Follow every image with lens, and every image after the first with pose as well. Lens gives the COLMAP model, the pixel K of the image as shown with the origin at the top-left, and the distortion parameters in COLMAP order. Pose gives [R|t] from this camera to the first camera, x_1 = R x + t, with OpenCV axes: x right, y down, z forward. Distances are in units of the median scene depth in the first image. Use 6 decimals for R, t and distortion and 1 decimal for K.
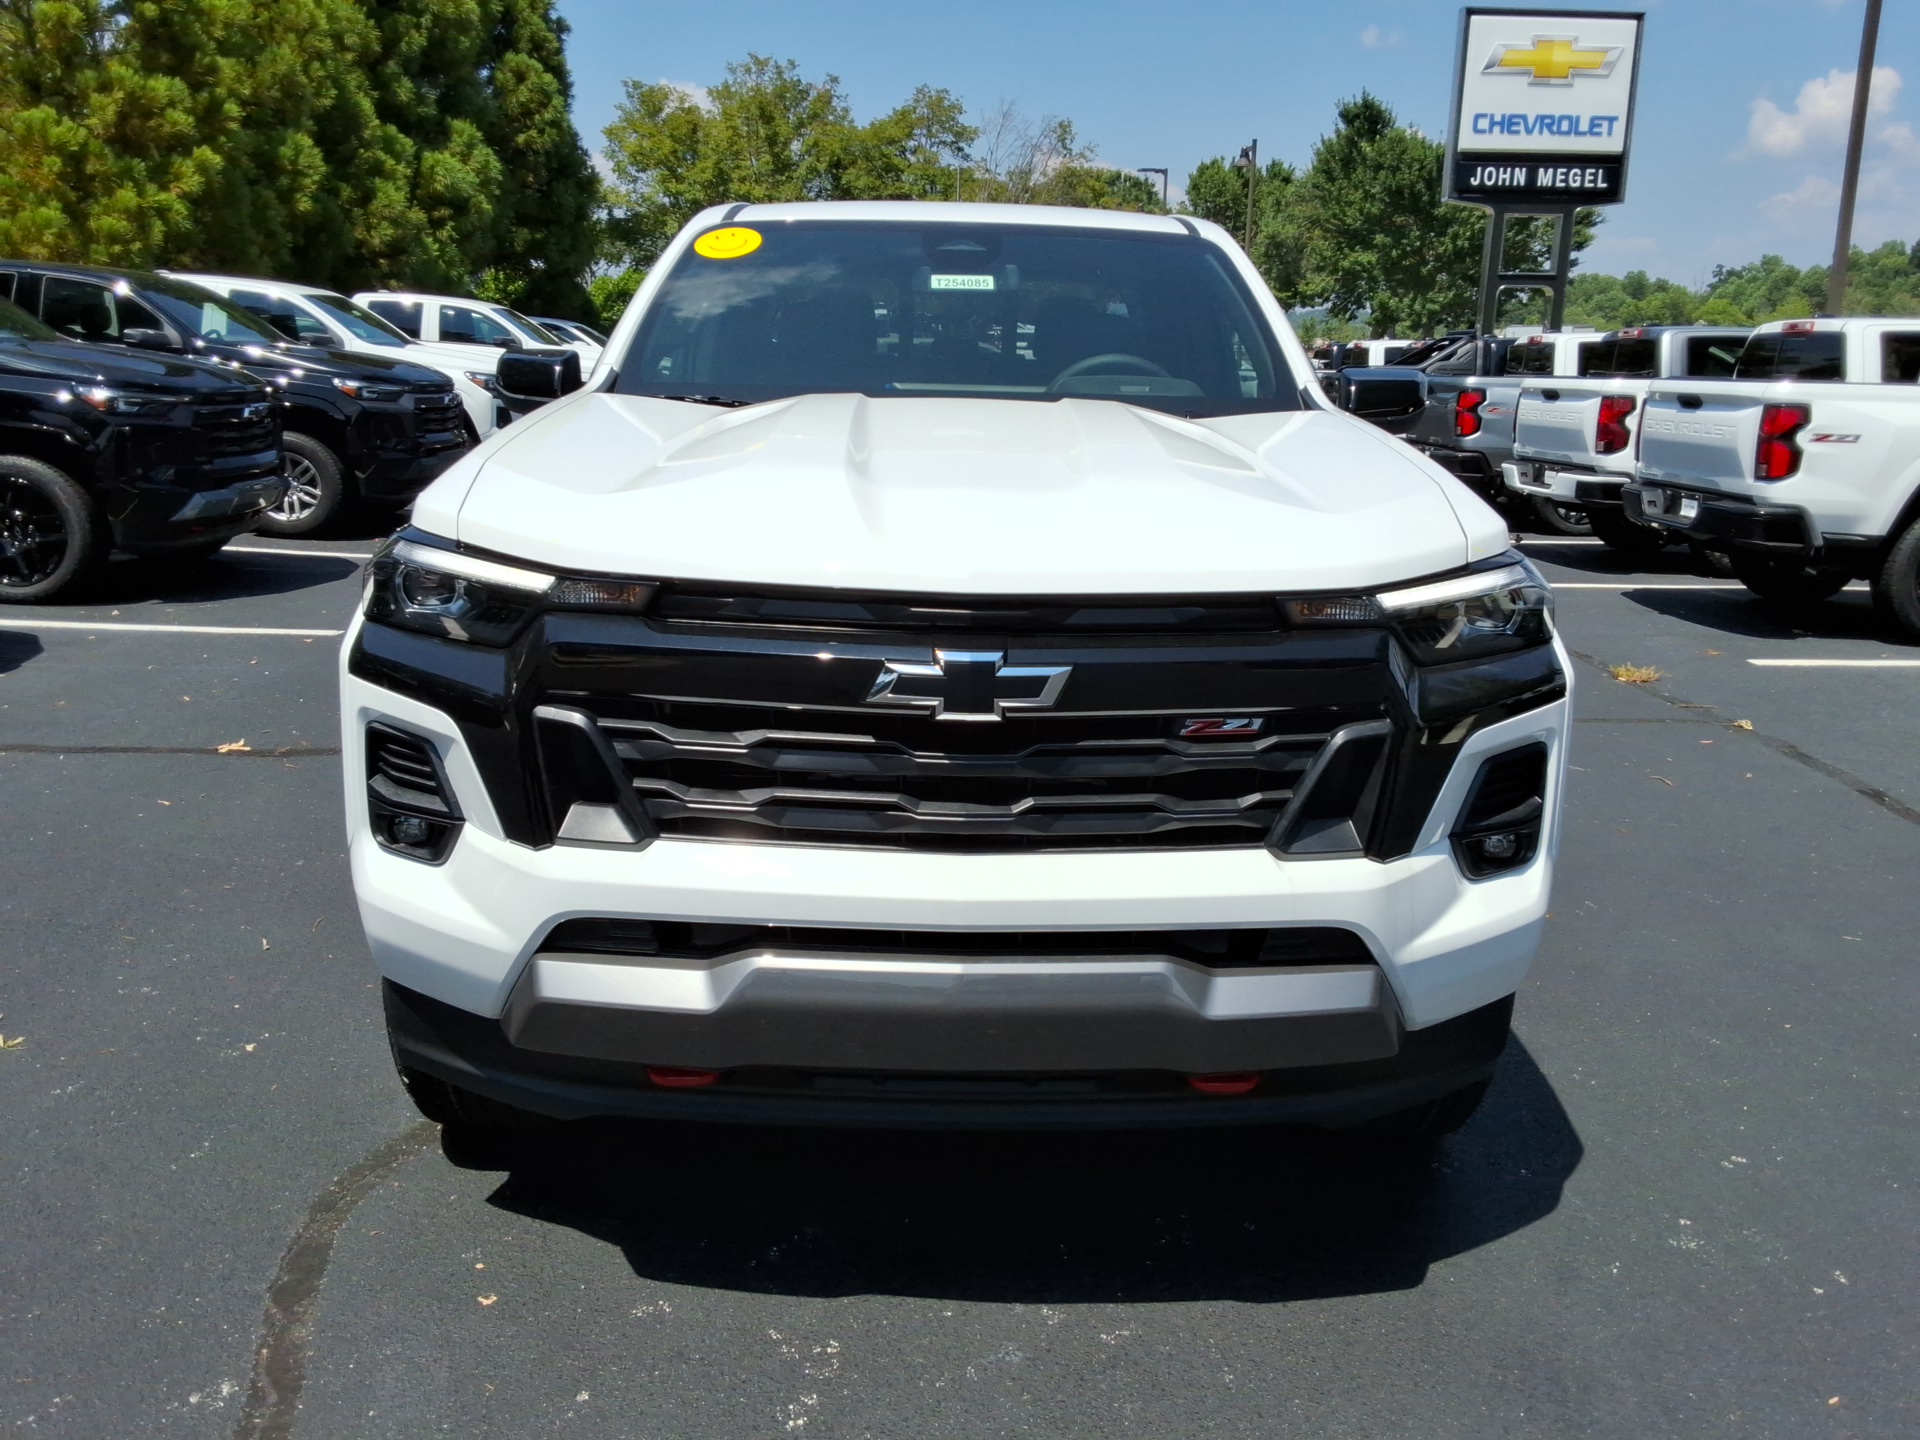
lens RADIAL K [[1554.8, 0, 981.1], [0, 1554.8, 710.6], [0, 0, 1]] dist [0.117347, -0.189708]
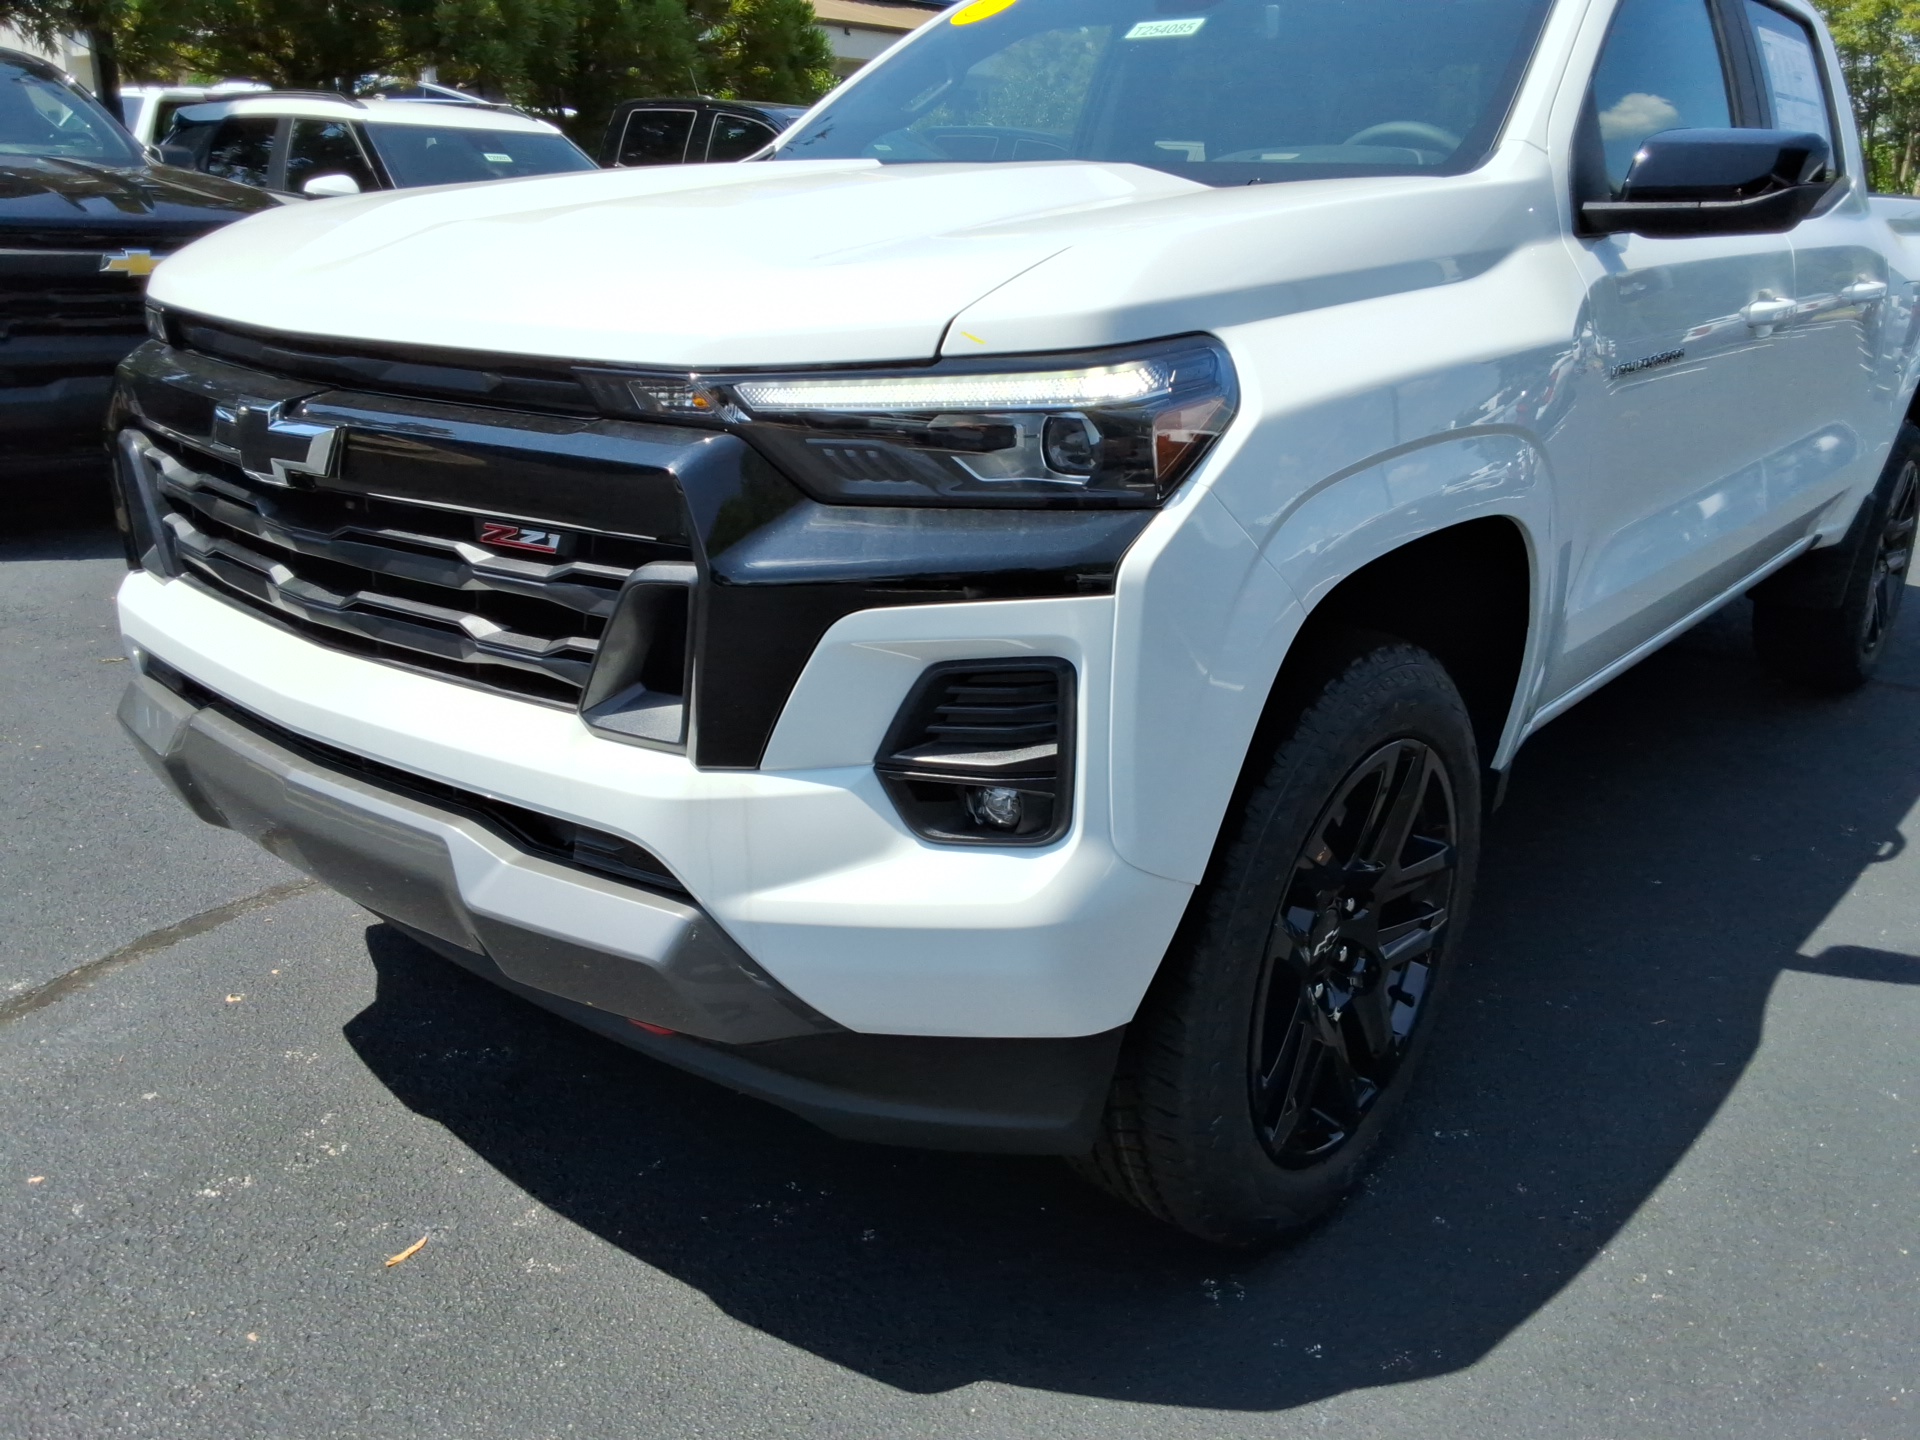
lens RADIAL K [[1554.8, 0, 981.1], [0, 1554.8, 710.6], [0, 0, 1]] dist [0.117347, -0.189708]
pose [[0.763457, 0.197507, -0.614919, 0.060846], [-0.154631, 0.980301, 0.122881, -0.002685], [0.627075, 0.001271, 0.778958, 0.041683]]
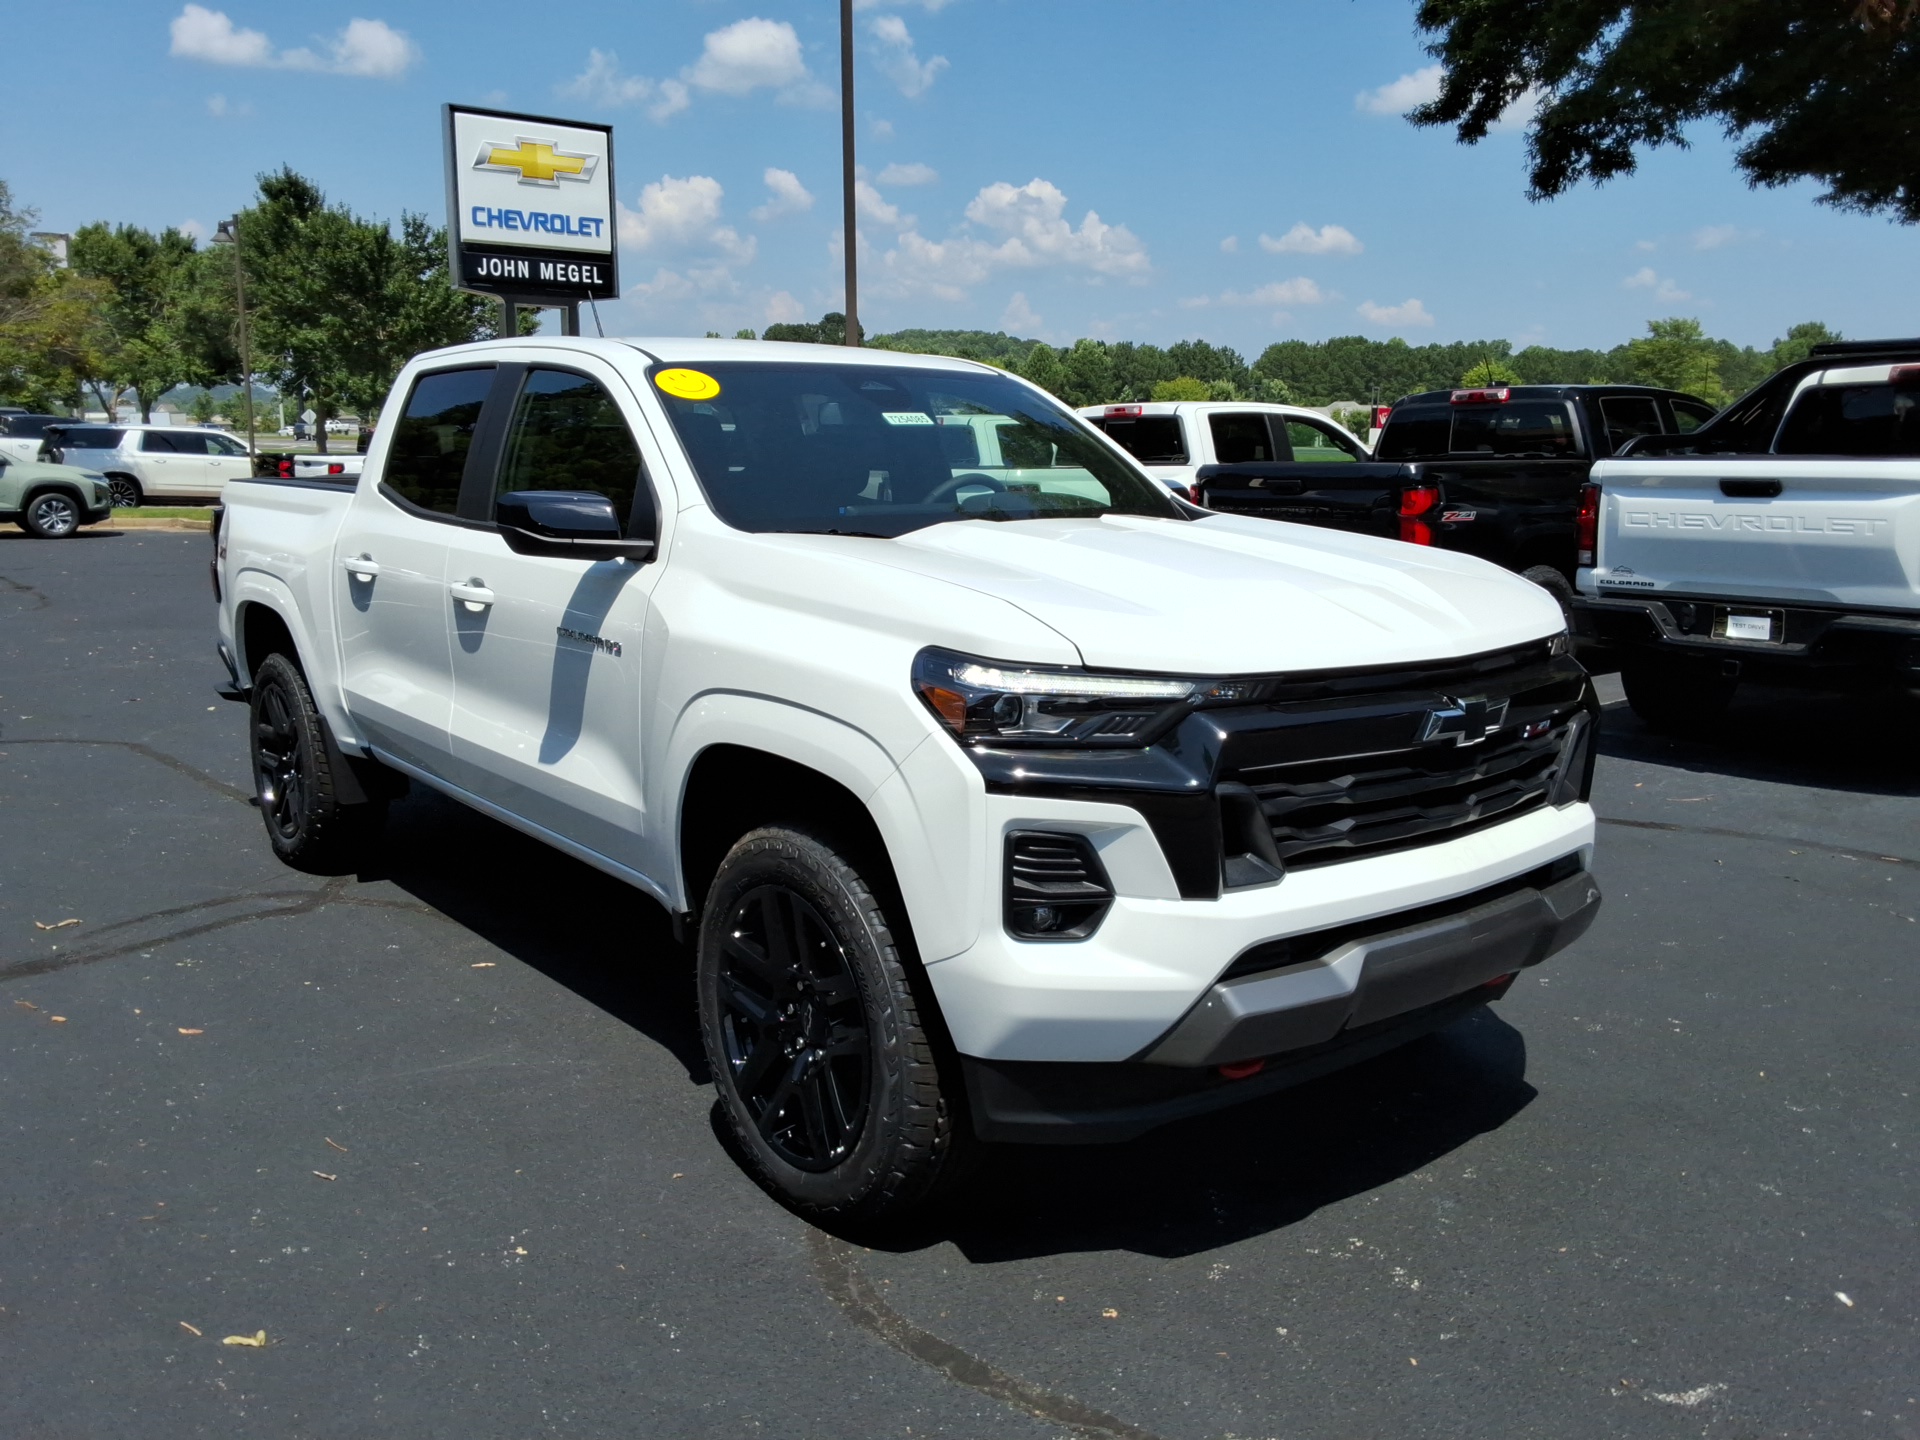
lens RADIAL K [[1554.8, 0, 981.1], [0, 1554.8, 710.6], [0, 0, 1]] dist [0.117347, -0.189708]
pose [[0.787862, -0.127419, 0.602527, -0.089496], [0.154857, 0.987916, 0.006428, -0.007524], [-0.596065, 0.088241, 0.798073, 0.008159]]
